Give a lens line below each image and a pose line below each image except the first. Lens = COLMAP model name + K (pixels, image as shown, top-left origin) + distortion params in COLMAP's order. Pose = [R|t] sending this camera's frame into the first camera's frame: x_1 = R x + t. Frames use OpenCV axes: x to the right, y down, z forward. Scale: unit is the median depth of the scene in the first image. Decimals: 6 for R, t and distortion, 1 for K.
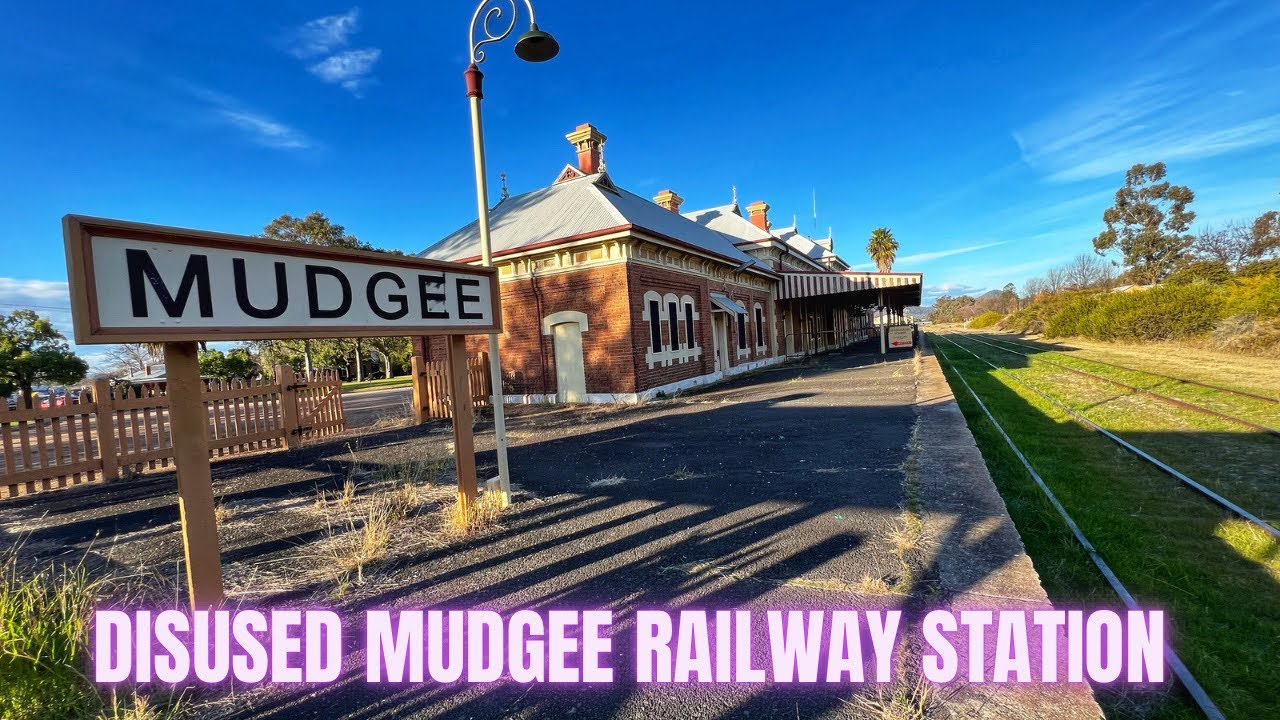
lens RADIAL K [[544.6, 0, 630.7], [0, 544.6, 358.5], [0, 0, 1]] dist [0.017229, 0.000518]
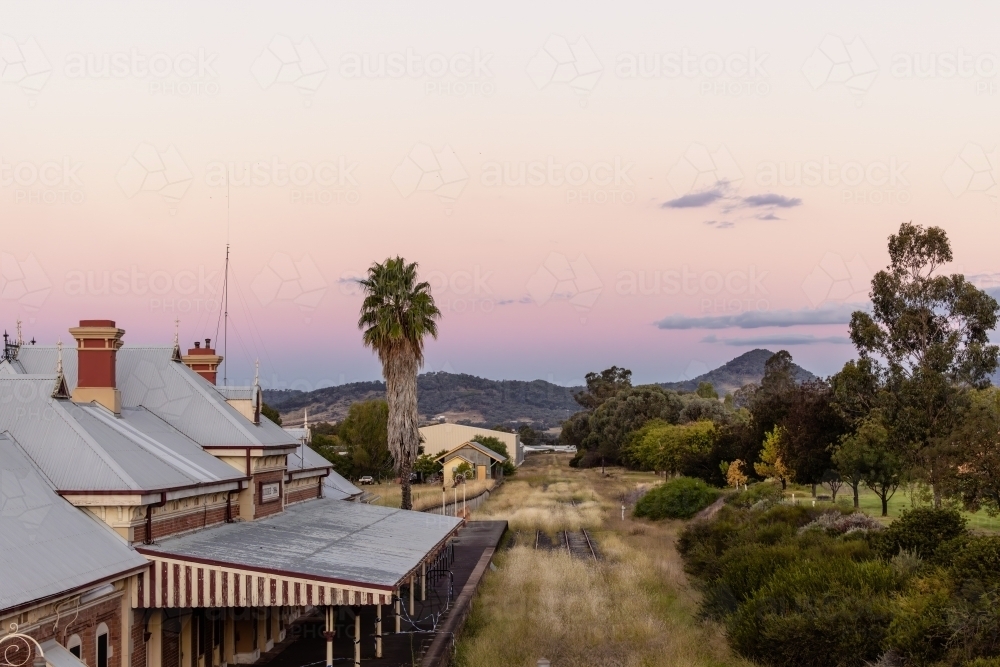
lens RADIAL K [[2198.9, 0, 501.1], [0, 2198.9, 337.0], [0, 0, 1]] dist [0.121256, 0.000000]
pose [[0.893750, 0.084612, 0.440514, -0.376659], [-0.049628, 0.994672, -0.090364, -0.206767], [-0.445812, 0.058901, 0.893187, -1.052085]]
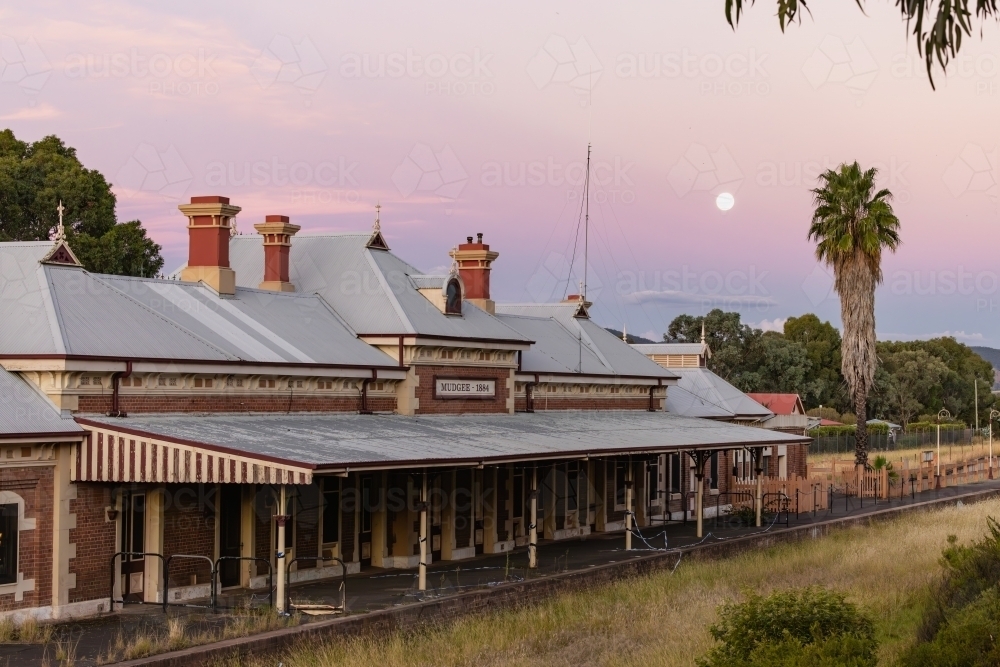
lens RADIAL K [[2198.9, 0, 492.7], [0, 2198.9, 326.1], [0, 0, 1]] dist [0.121256, 0.000000]
pose [[0.994972, 0.081108, 0.058755, 0.551737], [-0.077842, 0.995398, -0.055896, -0.177894], [-0.063018, 0.051041, 0.996706, -0.994946]]
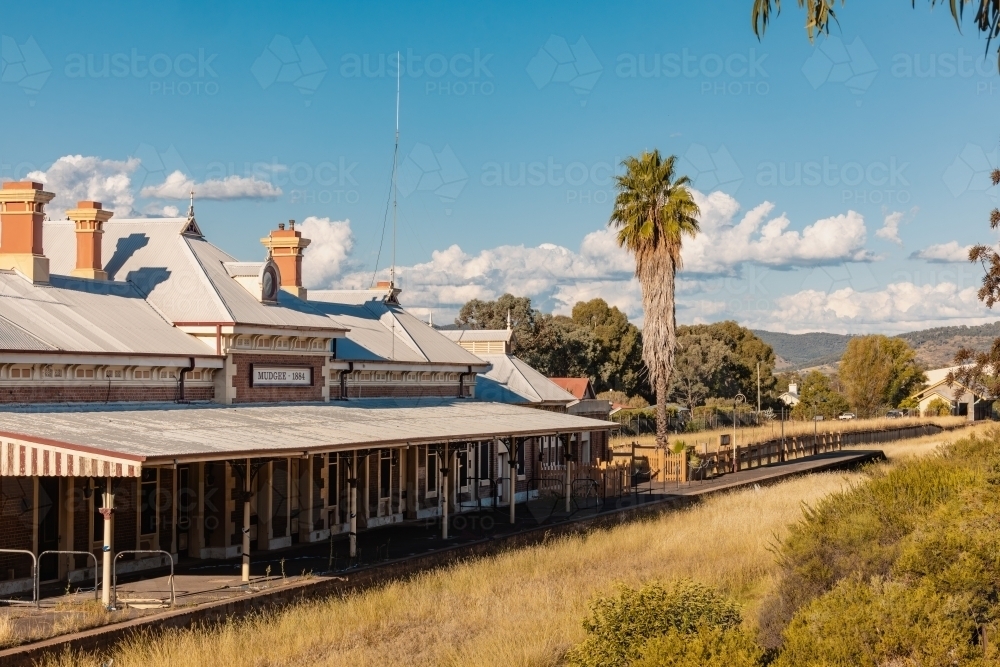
lens RADIAL K [[2198.9, 0, 473.0], [0, 2198.9, 334.5], [0, 0, 1]] dist [0.121256, 0.000000]
pose [[0.985560, 0.078843, 0.149849, 0.505260], [-0.071881, 0.996091, -0.051330, -0.180723], [-0.153310, 0.039818, 0.987376, -0.982650]]
